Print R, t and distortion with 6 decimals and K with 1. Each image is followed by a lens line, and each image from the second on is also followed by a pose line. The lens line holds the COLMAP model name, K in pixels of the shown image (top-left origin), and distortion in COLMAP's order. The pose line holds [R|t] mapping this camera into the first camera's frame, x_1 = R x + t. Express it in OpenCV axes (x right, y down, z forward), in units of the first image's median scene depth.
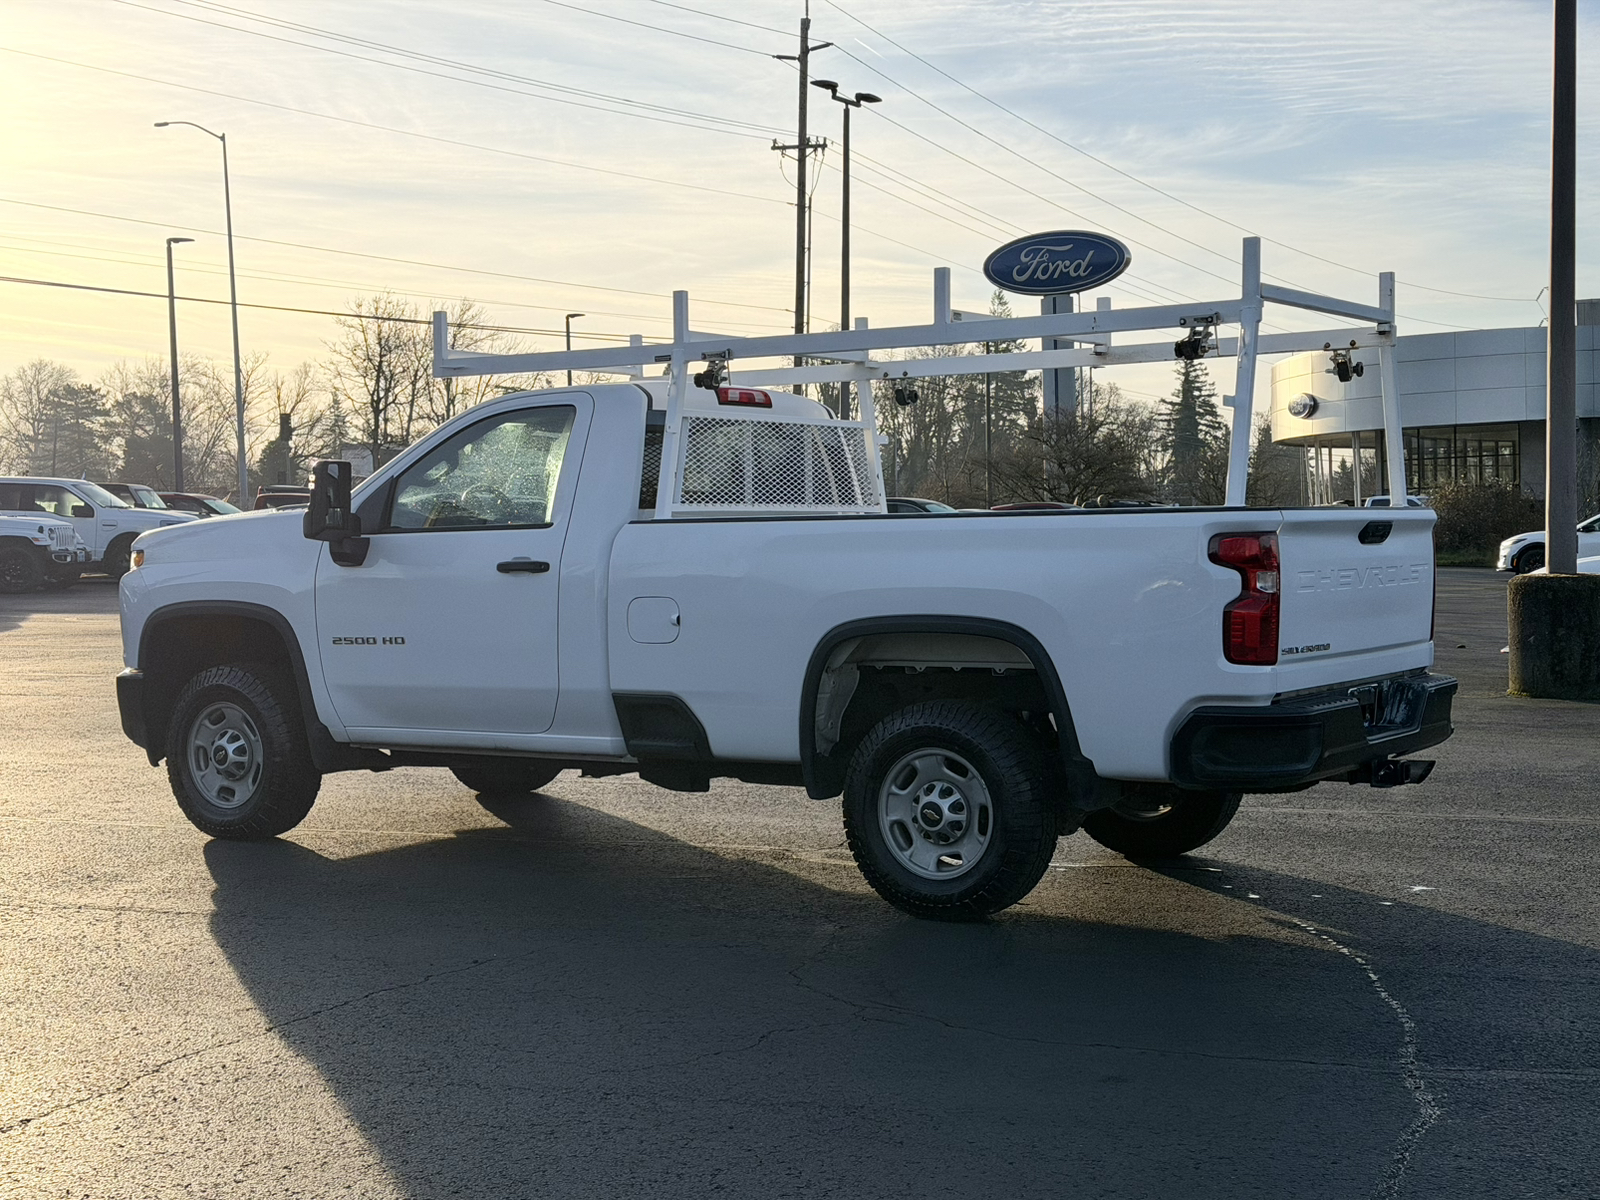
lens RADIAL K [[2193.8, 0, 812.7], [0, 2193.8, 604.2], [0, 0, 1]] dist [0.136985, -0.207046]
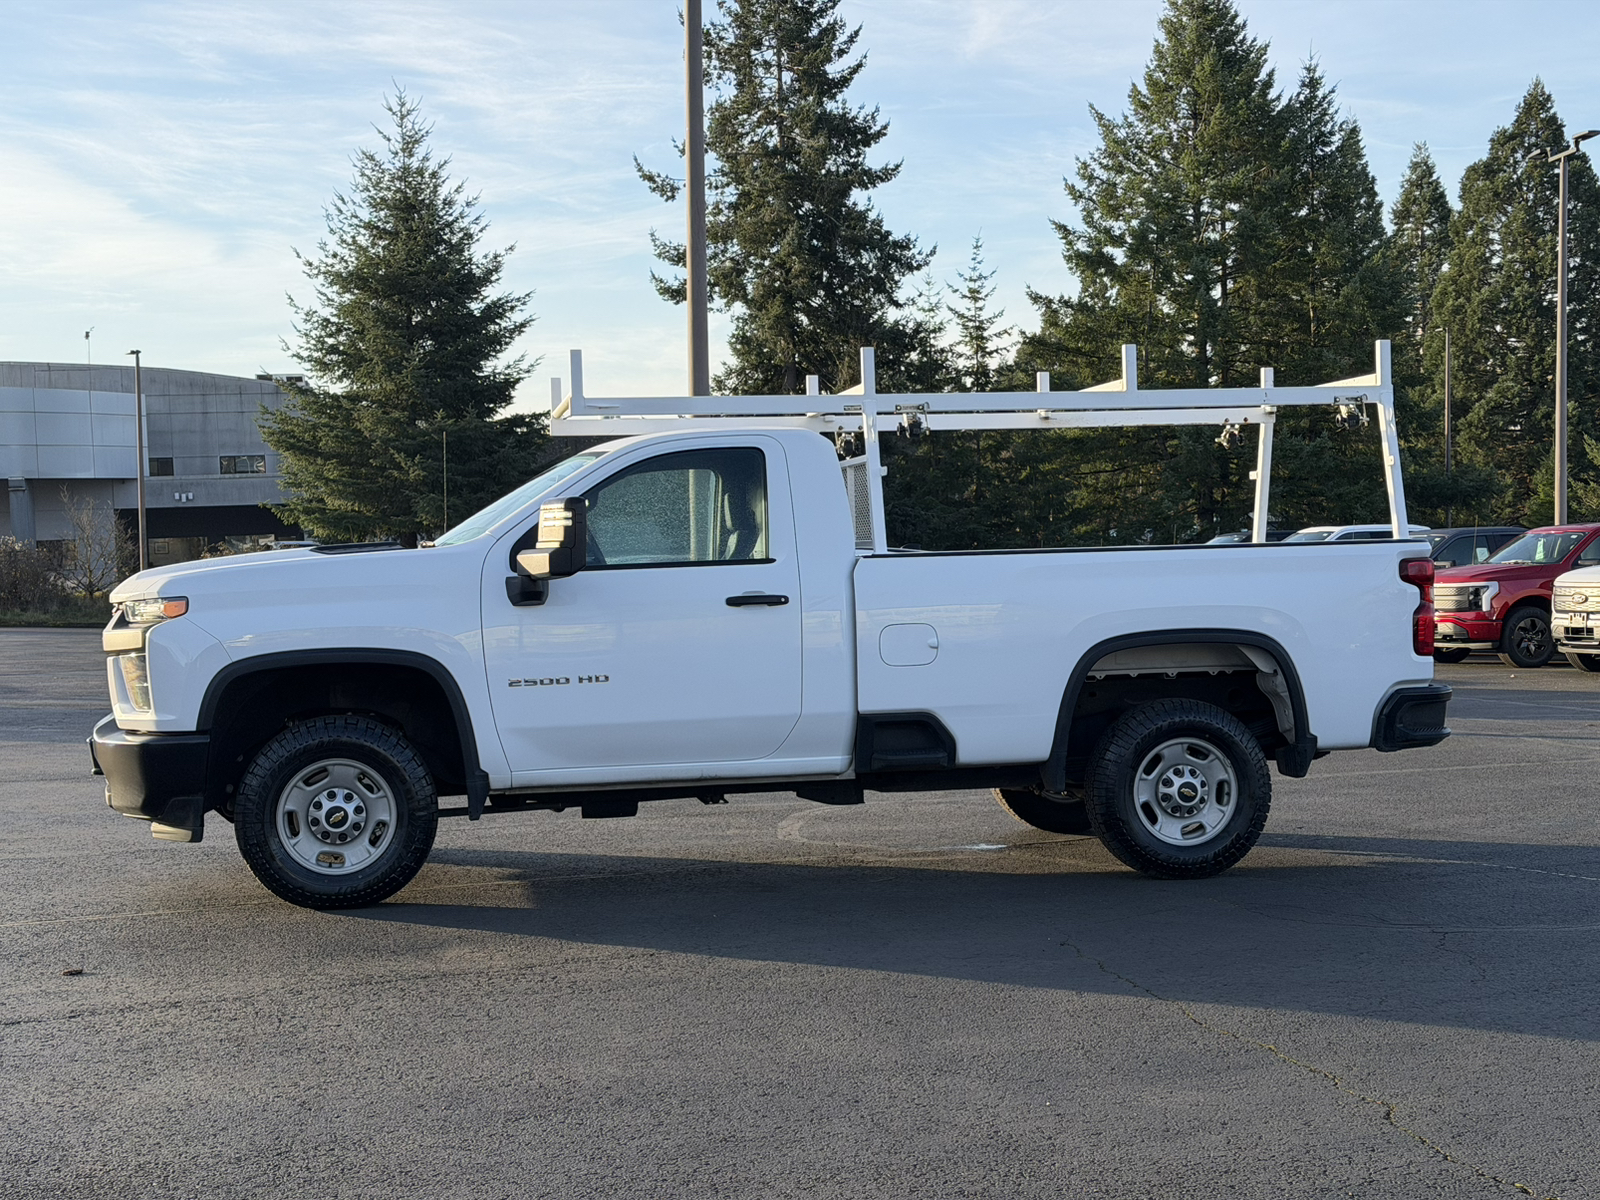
lens RADIAL K [[2193.8, 0, 812.7], [0, 2193.8, 604.2], [0, 0, 1]] dist [0.136985, -0.207046]
pose [[0.730005, -0.018617, 0.683188, -0.840524], [0.037760, 0.999201, -0.013119, -0.000443], [-0.682398, 0.035374, 0.730124, 0.219777]]
